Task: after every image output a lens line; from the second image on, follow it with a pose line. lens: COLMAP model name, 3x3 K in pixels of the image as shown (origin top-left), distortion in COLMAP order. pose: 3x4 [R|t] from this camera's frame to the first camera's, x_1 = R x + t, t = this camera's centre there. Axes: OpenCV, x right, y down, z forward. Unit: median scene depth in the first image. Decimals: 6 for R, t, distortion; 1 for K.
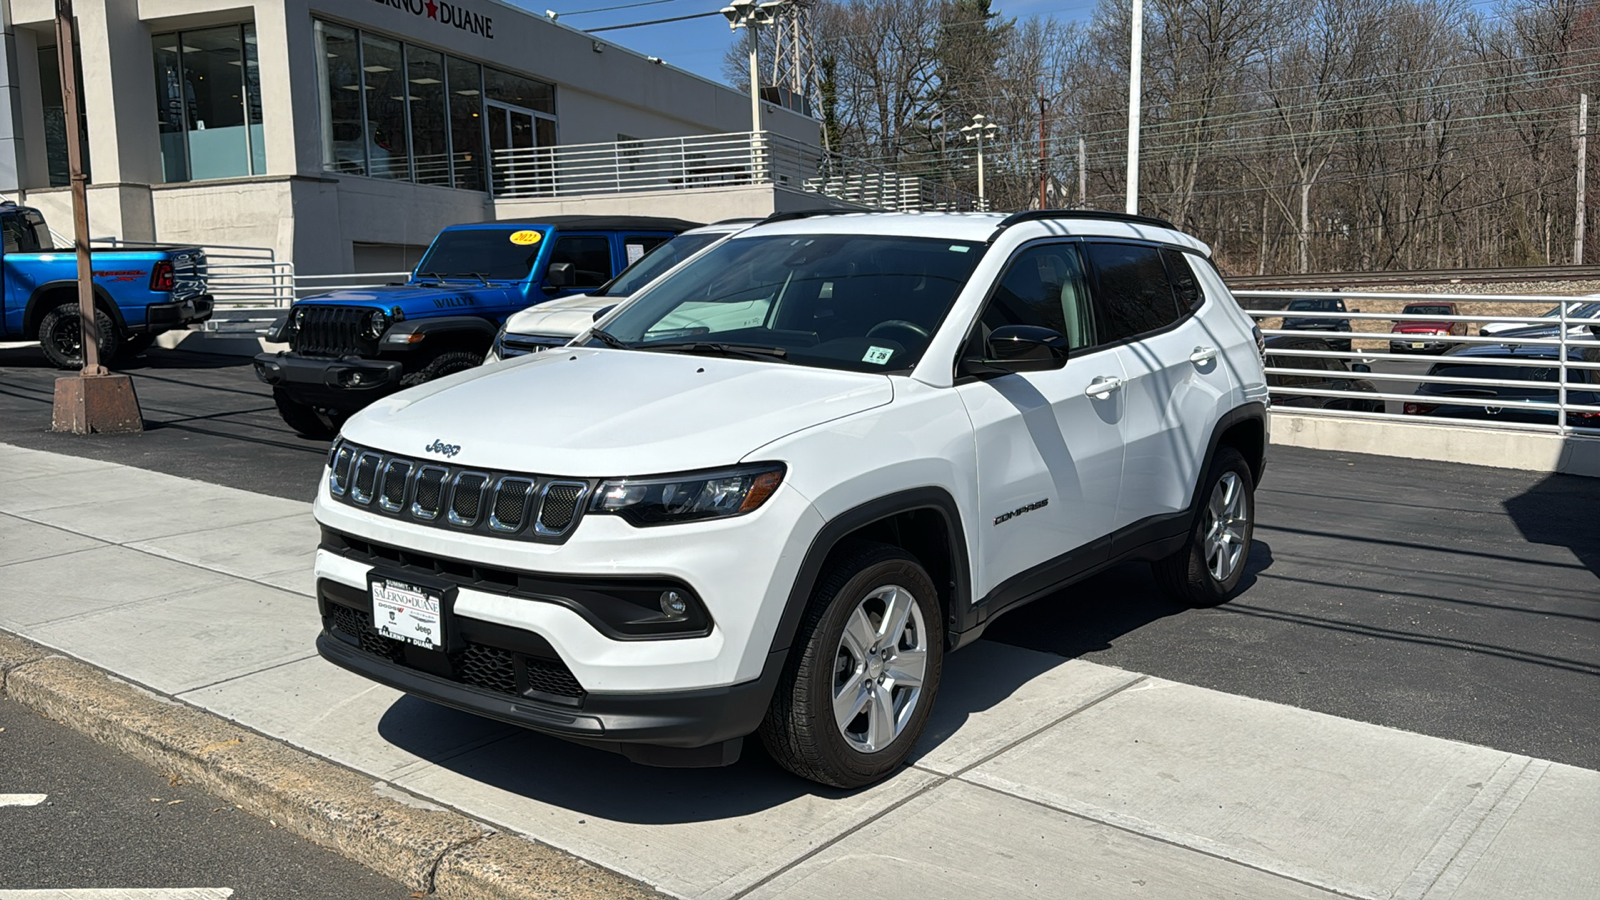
lens RADIAL K [[1376.6, 0, 814.2], [0, 1376.6, 445.4], [0, 0, 1]] dist [0.095584, -0.152806]
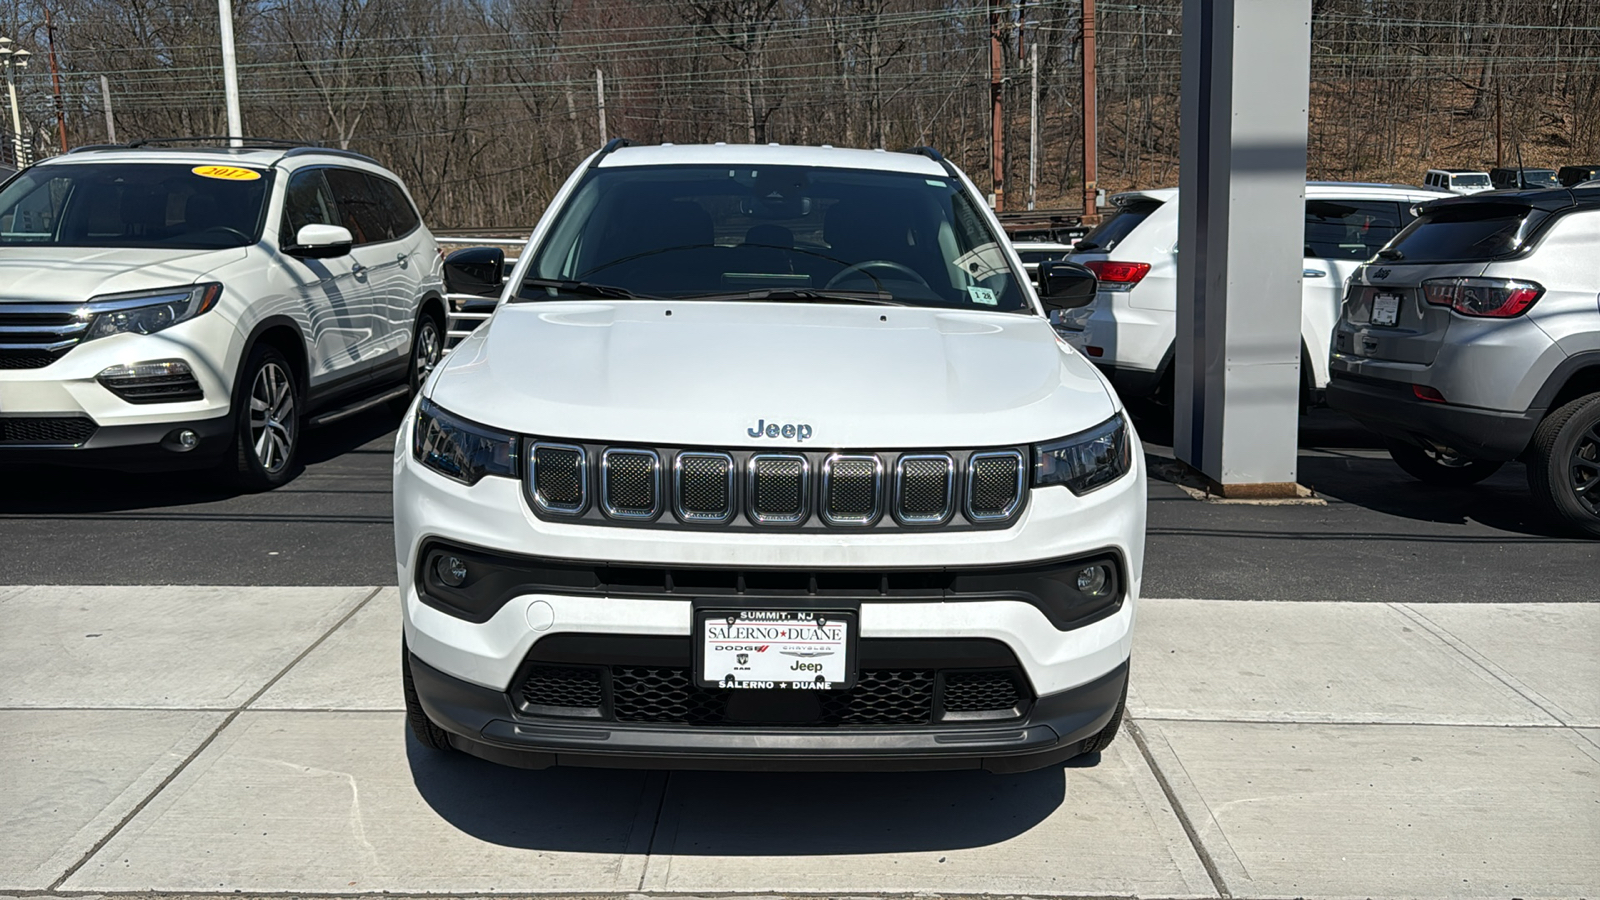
lens RADIAL K [[1376.6, 0, 798.1], [0, 1376.6, 444.7], [0, 0, 1]] dist [0.095584, -0.152806]
pose [[0.773621, -0.096392, 0.626273, -0.276972], [0.077781, 0.995333, 0.057115, -0.012118], [-0.628856, 0.004526, 0.777509, 0.152577]]
